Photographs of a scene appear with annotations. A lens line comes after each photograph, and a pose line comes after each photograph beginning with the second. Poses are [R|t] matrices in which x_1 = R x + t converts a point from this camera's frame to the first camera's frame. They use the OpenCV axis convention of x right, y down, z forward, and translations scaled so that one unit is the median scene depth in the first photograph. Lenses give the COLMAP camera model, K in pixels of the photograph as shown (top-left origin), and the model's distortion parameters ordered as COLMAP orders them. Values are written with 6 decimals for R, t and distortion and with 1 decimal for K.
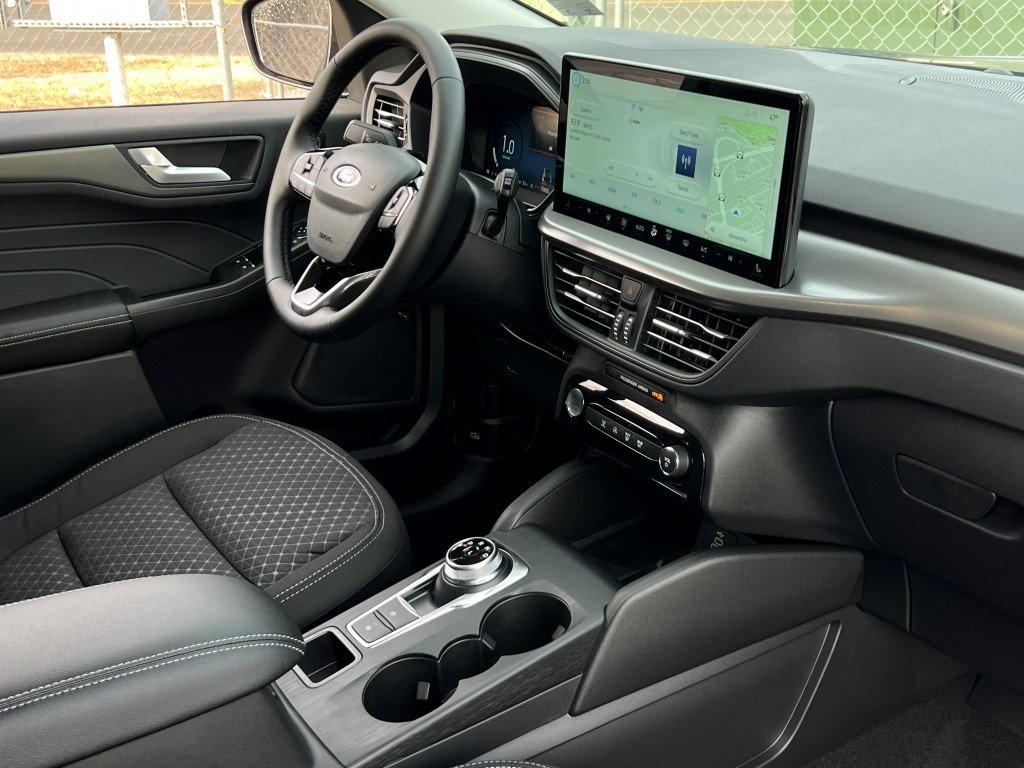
lens RADIAL K [[1219.4, 0, 512.0], [0, 1219.4, 384.0], [0, 0, 1]] dist [0.145654, -0.011157]
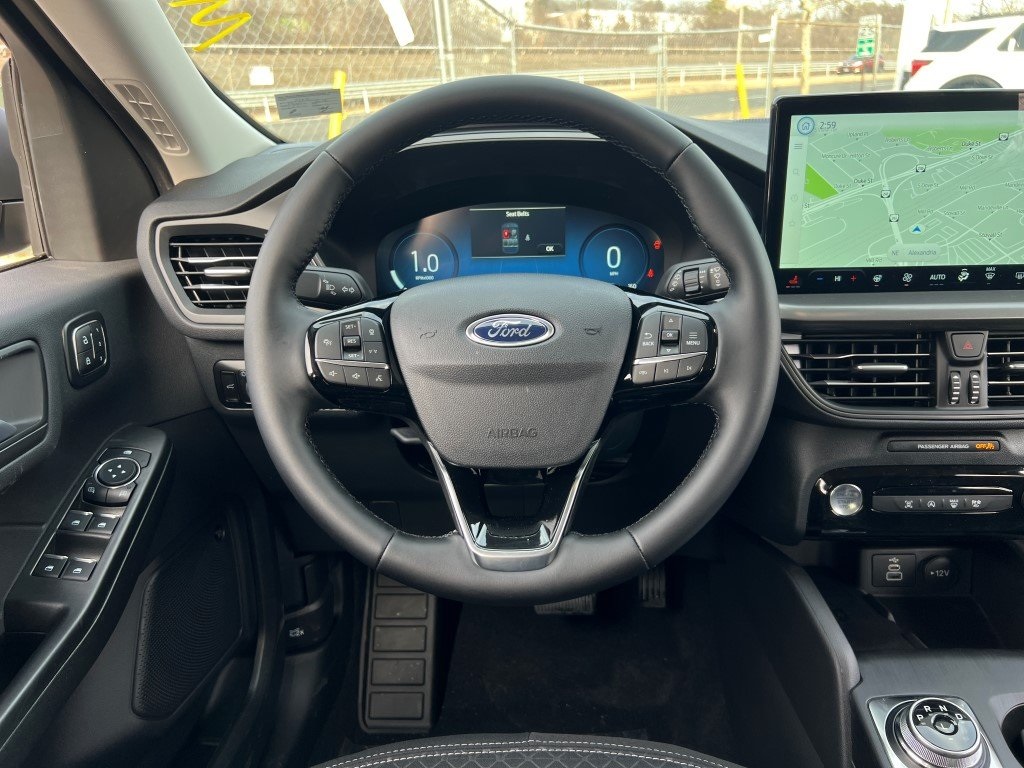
lens RADIAL K [[780.5, 0, 512.0], [0, 780.5, 384.0], [0, 0, 1]] dist [0.003497, 0.001984]
pose [[0.551016, -0.301435, 0.778151, -0.536925], [0.326332, 0.936060, 0.131525, -0.234439], [-0.768042, 0.181463, 0.614151, 0.922327]]
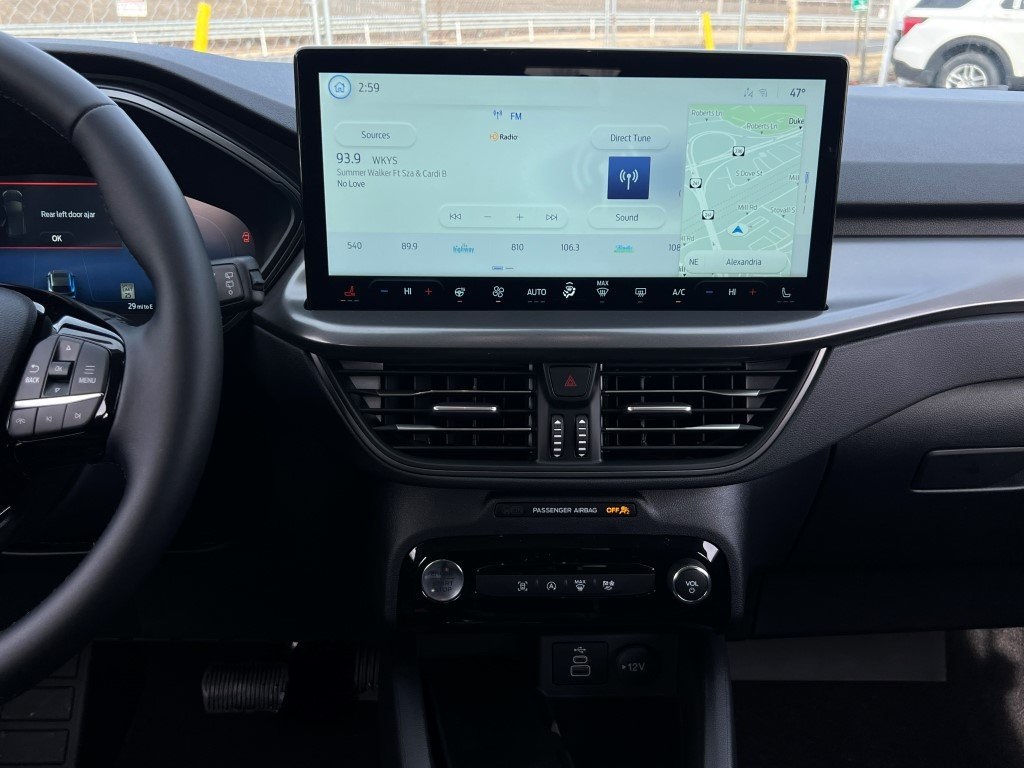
lens RADIAL K [[947.7, 0, 512.0], [0, 947.7, 384.0], [0, 0, 1]] dist [0.105475, -0.224426]
pose [[0.496655, -0.286321, 0.819362, -0.354462], [0.305721, 0.941231, 0.143595, -0.162553], [-0.812323, 0.179179, 0.555001, 0.743727]]
